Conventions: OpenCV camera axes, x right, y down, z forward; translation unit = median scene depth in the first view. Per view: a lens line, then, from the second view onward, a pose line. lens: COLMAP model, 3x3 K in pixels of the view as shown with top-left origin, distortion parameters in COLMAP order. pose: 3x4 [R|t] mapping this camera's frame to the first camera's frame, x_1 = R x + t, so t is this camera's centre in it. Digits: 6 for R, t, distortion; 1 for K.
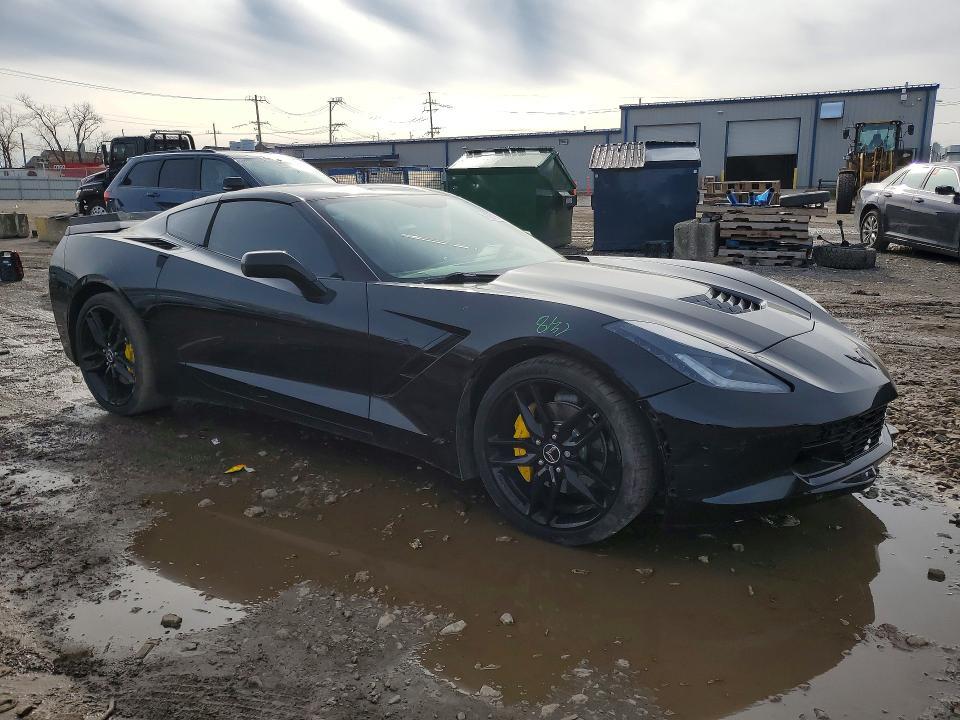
lens RADIAL K [[770.8, 0, 480.0], [0, 770.8, 360.5], [0, 0, 1]] dist [0.036303, -0.003281]
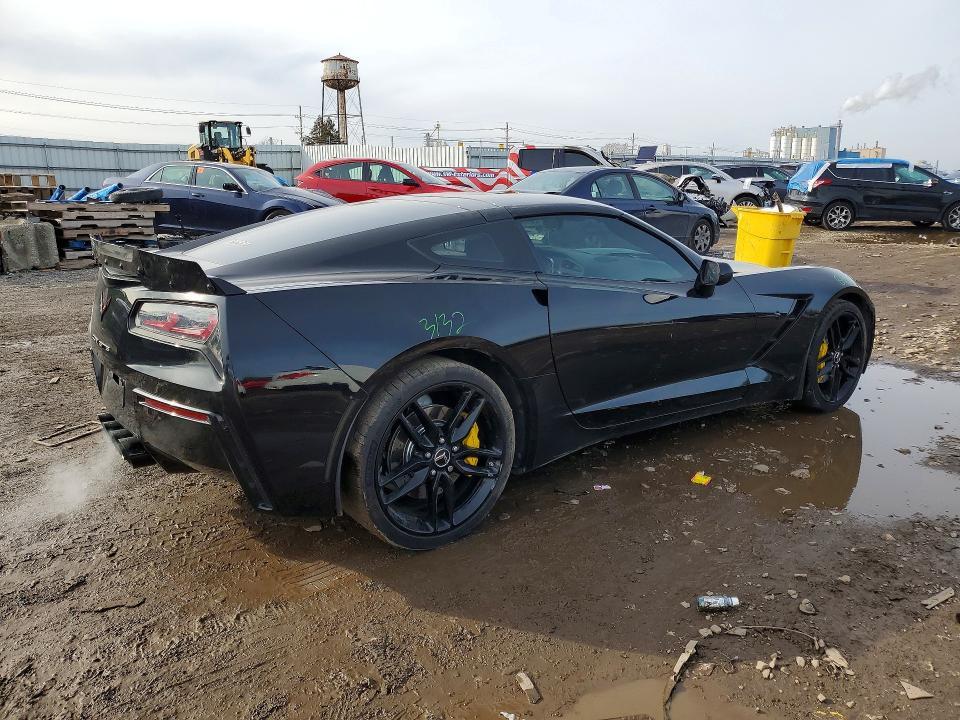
lens RADIAL K [[770.8, 0, 479.8], [0, 770.8, 359.6], [0, 0, 1]] dist [0.036303, -0.003281]
pose [[0.305422, -0.213663, 0.927936, -0.405232], [0.203210, 0.966677, 0.155698, -0.069268], [-0.930281, 0.141012, 0.338663, 0.284058]]
